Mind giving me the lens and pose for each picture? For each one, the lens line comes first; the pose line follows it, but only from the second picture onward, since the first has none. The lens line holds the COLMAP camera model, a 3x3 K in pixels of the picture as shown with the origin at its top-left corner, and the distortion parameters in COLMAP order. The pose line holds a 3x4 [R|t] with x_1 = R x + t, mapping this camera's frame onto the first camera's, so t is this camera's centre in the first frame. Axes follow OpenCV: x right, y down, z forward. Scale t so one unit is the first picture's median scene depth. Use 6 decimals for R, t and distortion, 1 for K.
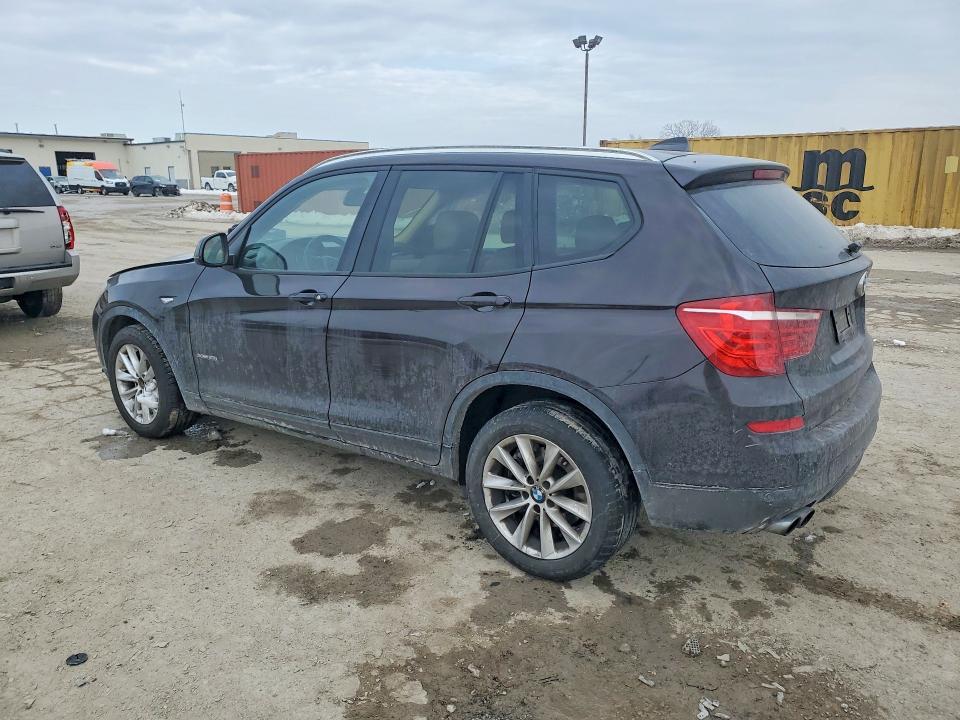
lens RADIAL K [[754.5, 0, 480.0], [0, 754.5, 360.0], [0, 0, 1]] dist [0.031573, -0.003762]
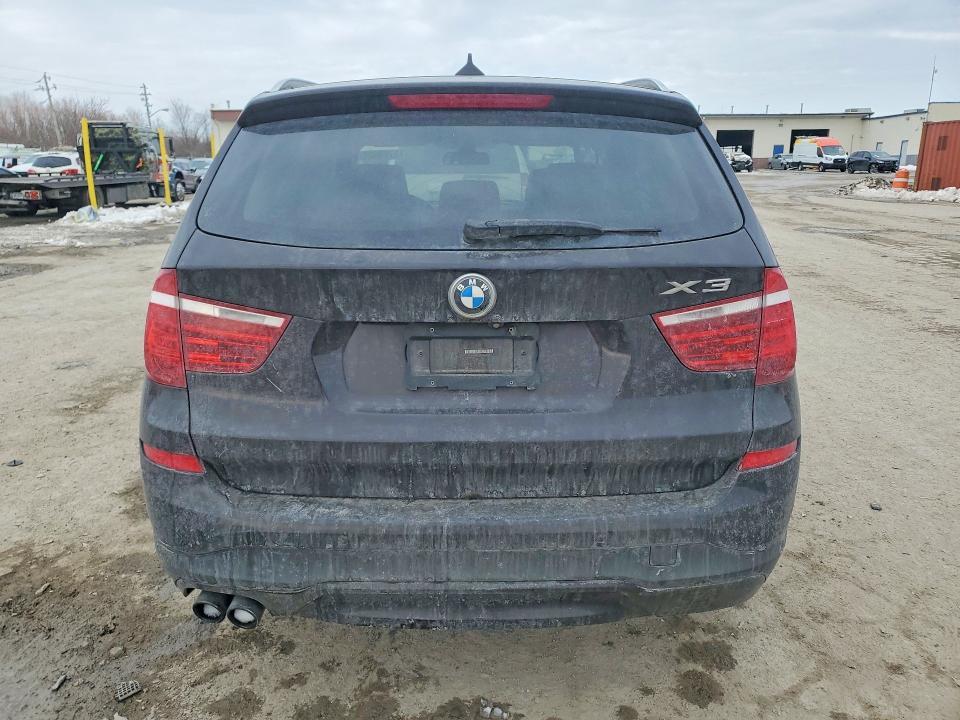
lens RADIAL K [[754.5, 0, 480.0], [0, 754.5, 360.0], [0, 0, 1]] dist [0.031573, -0.003762]
pose [[0.589938, 0.207353, -0.780370, 1.376134], [-0.186802, 0.975294, 0.117929, -0.175781], [0.785543, 0.076204, 0.614097, 0.981480]]
